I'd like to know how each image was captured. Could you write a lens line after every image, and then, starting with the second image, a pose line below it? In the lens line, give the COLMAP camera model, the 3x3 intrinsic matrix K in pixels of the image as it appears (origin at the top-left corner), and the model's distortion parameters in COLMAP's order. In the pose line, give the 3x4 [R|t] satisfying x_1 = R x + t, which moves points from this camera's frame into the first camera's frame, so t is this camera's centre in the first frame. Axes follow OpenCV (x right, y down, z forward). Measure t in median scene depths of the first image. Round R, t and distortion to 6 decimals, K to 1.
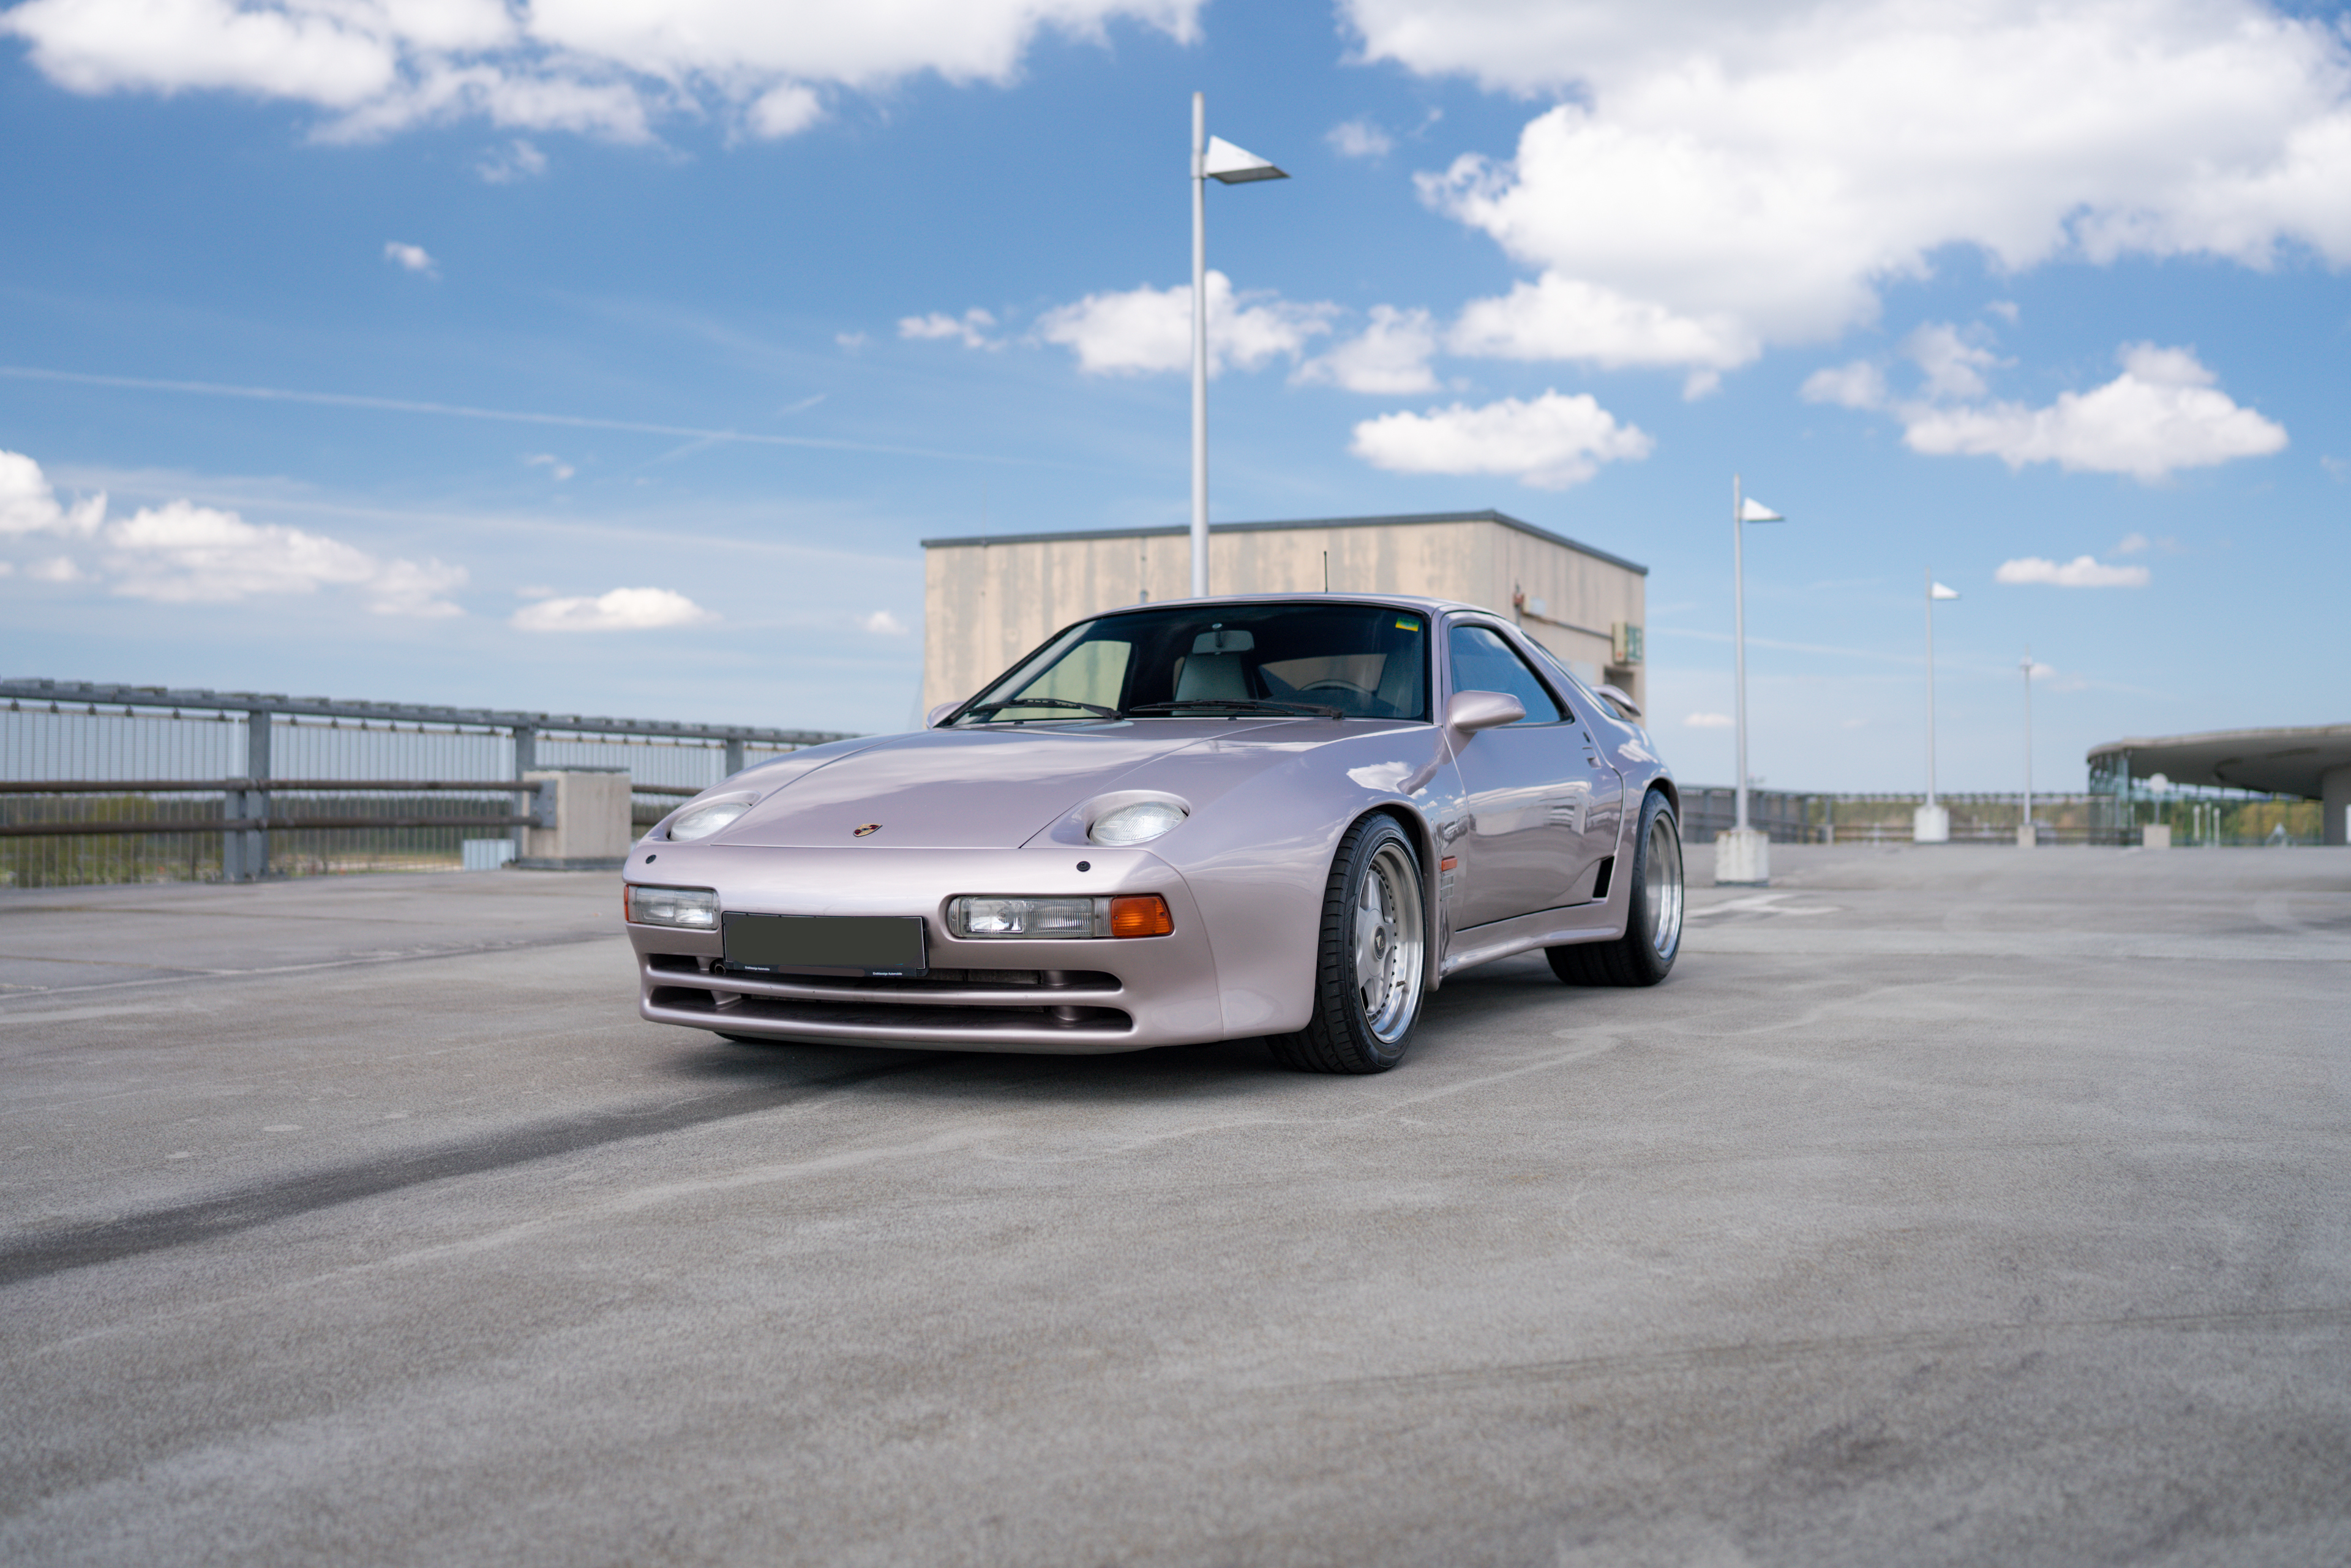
lens RADIAL K [[2488.6, 0, 1140.2], [0, 2488.6, 713.1], [0, 0, 1]] dist [-0.151907, 0.047338]
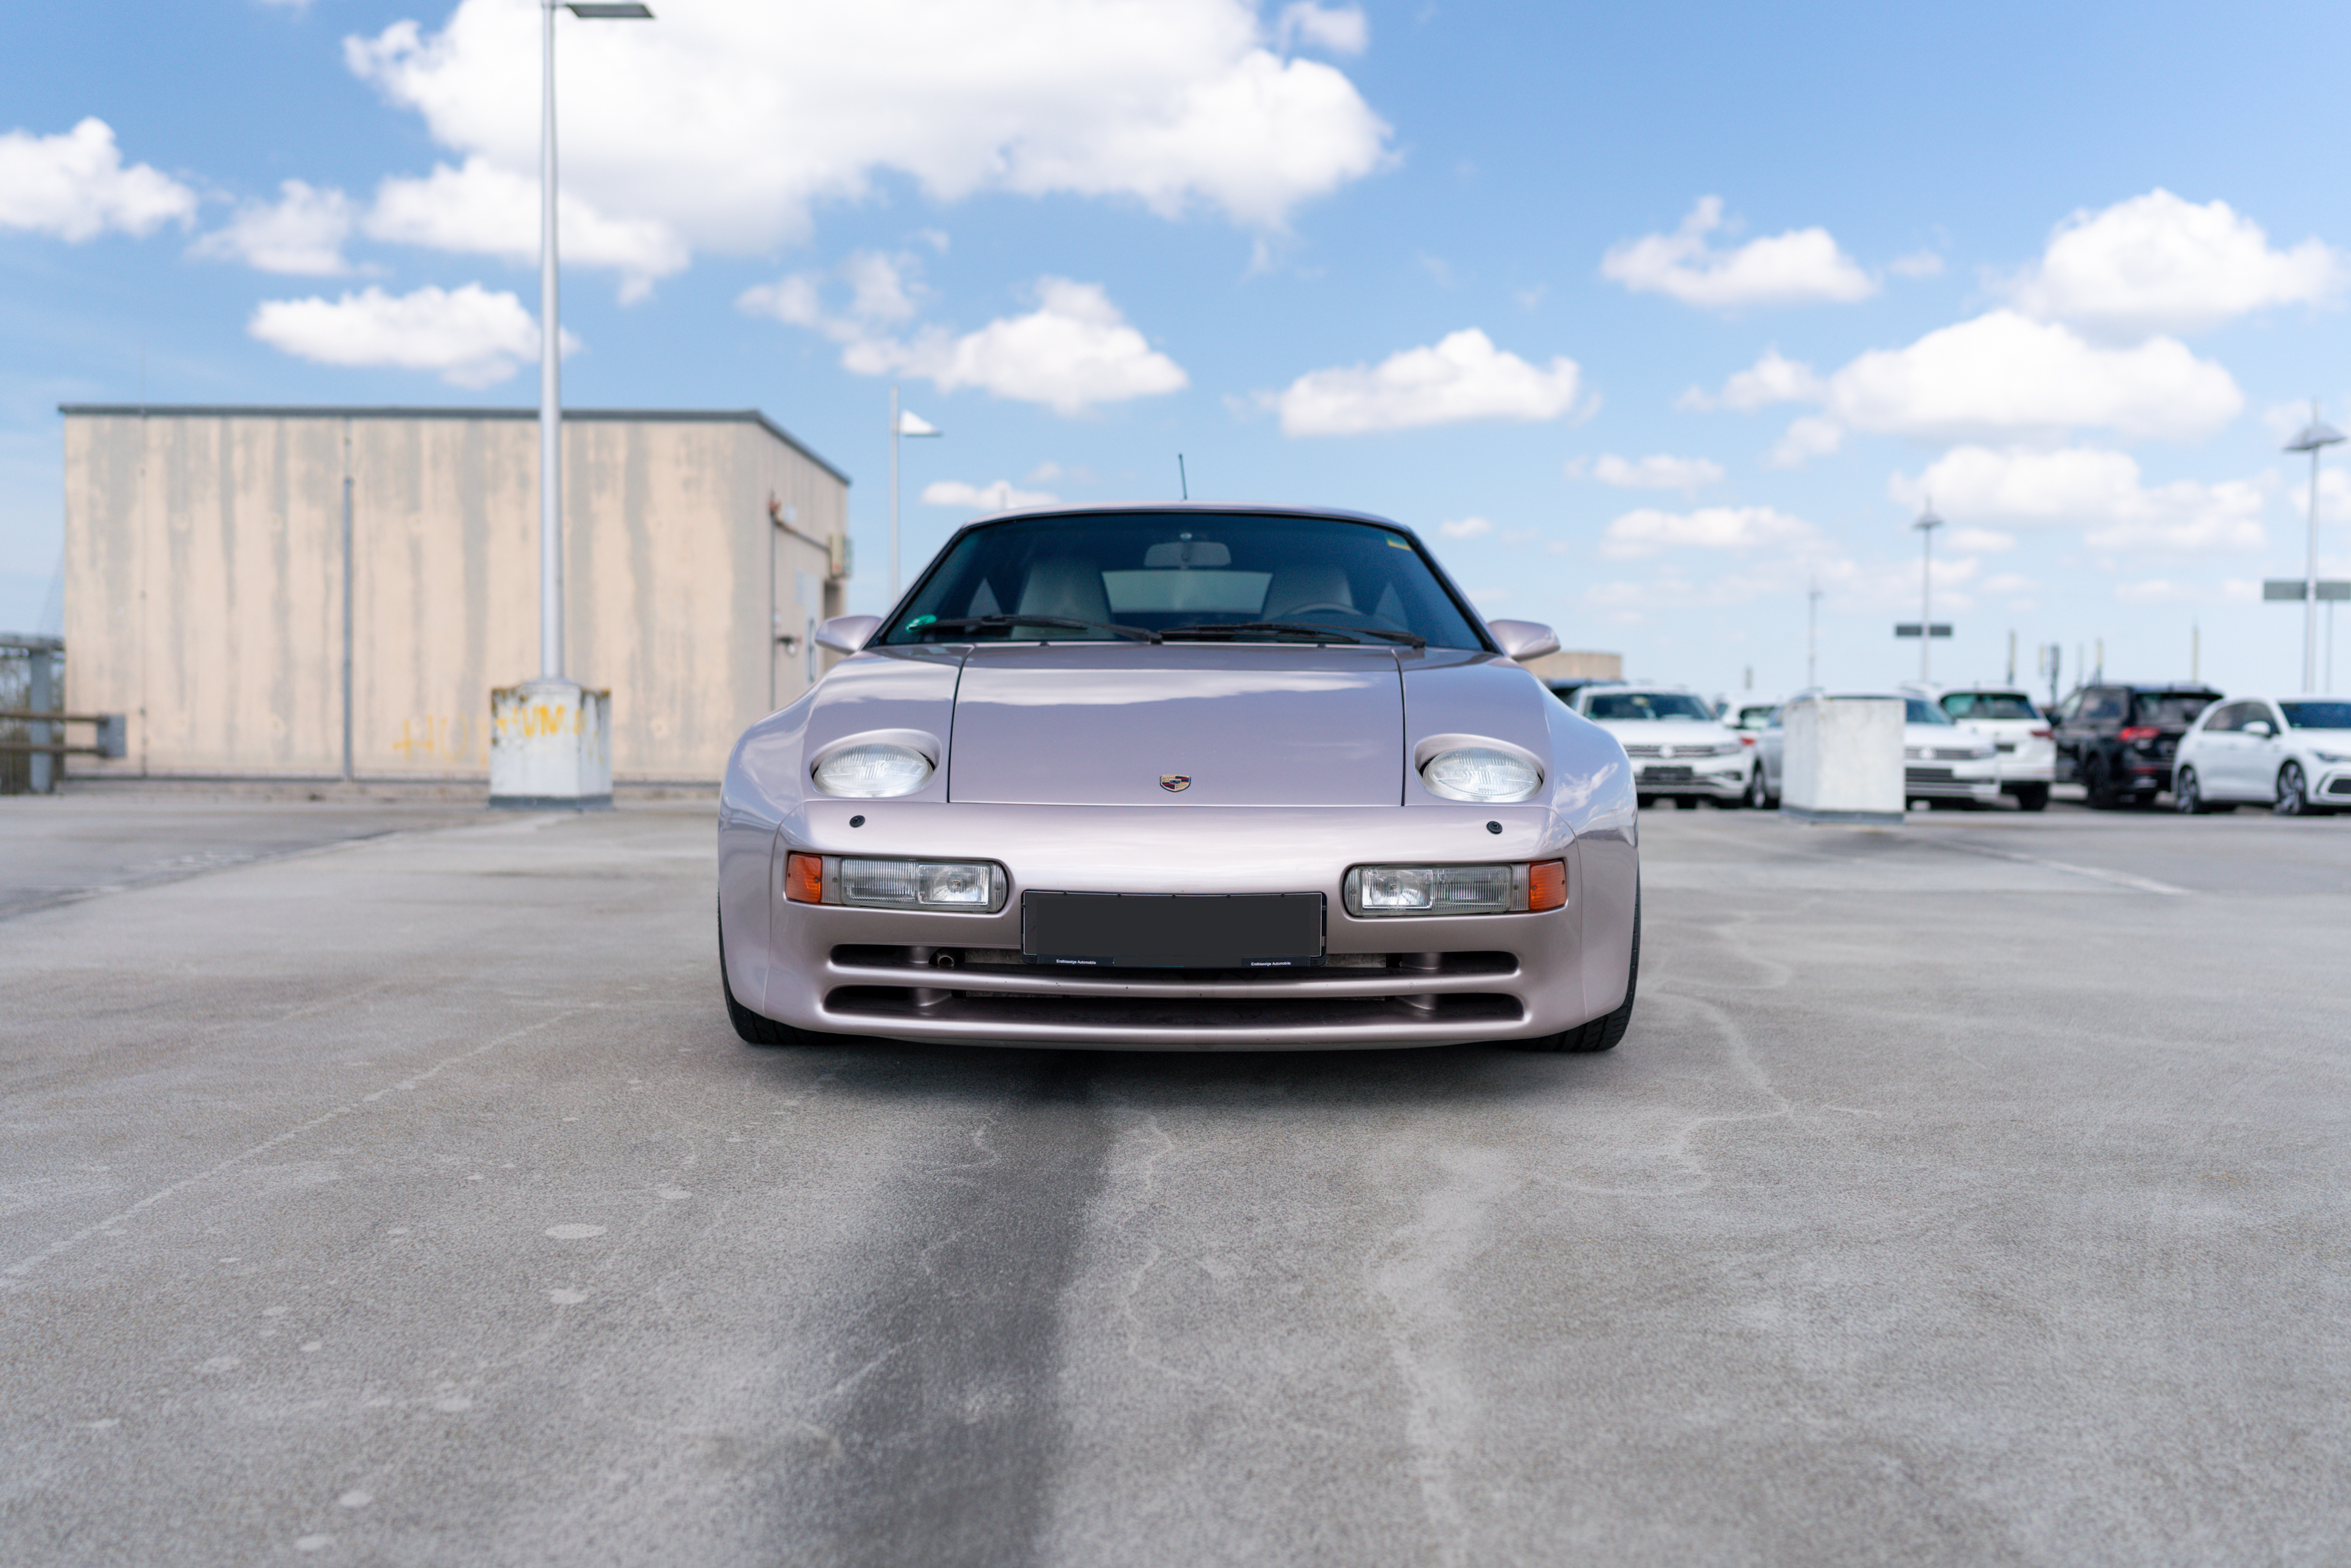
lens RADIAL K [[2461.6, 0, 1178.7], [0, 2461.6, 830.8], [0, 0, 1]] dist [0.001037, 0.001382]
pose [[0.904916, -0.011644, 0.425431, -0.159989], [-0.024234, 0.996594, 0.078825, -0.000029], [-0.424900, -0.081639, 0.901552, 0.101111]]
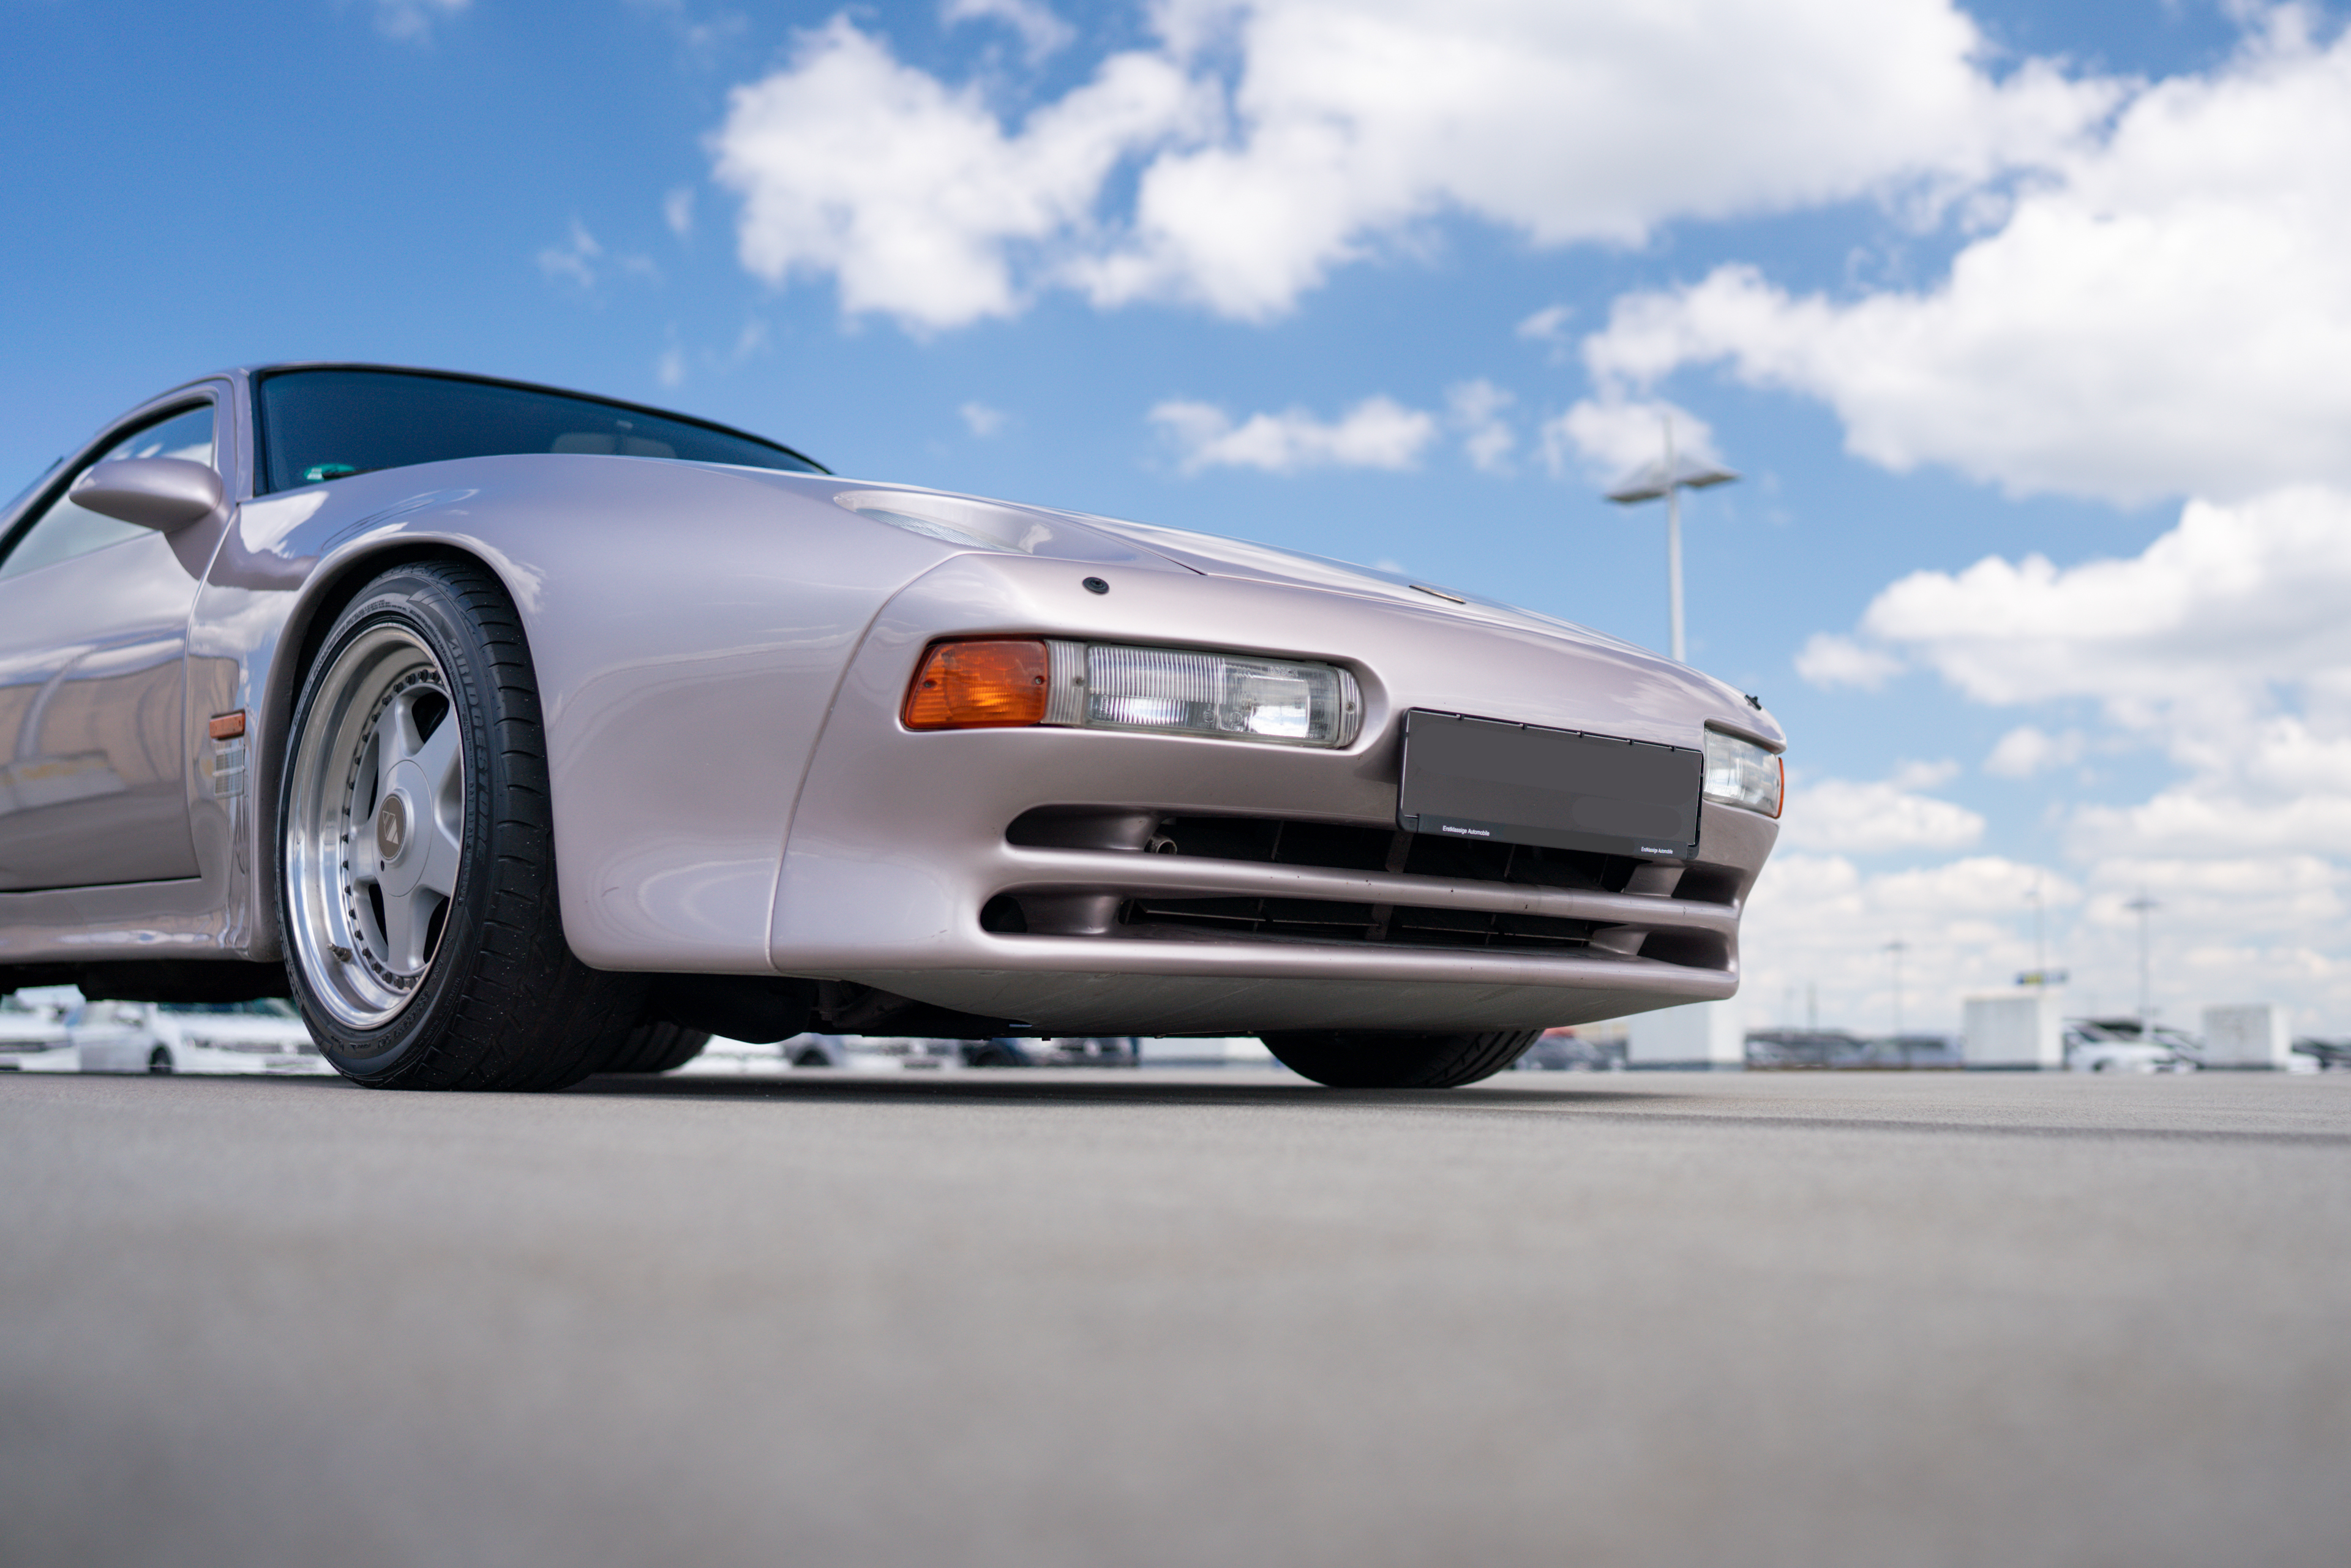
lens RADIAL K [[2586.7, 0, 1170.3], [0, 2586.7, 822.6], [0, 0, 1]] dist [-0.180479, 0.196273]
pose [[0.383428, 0.098892, 0.918261, -0.224059], [-0.035376, 0.995094, -0.092395, 0.052727], [-0.922893, 0.002943, 0.385046, 0.301966]]
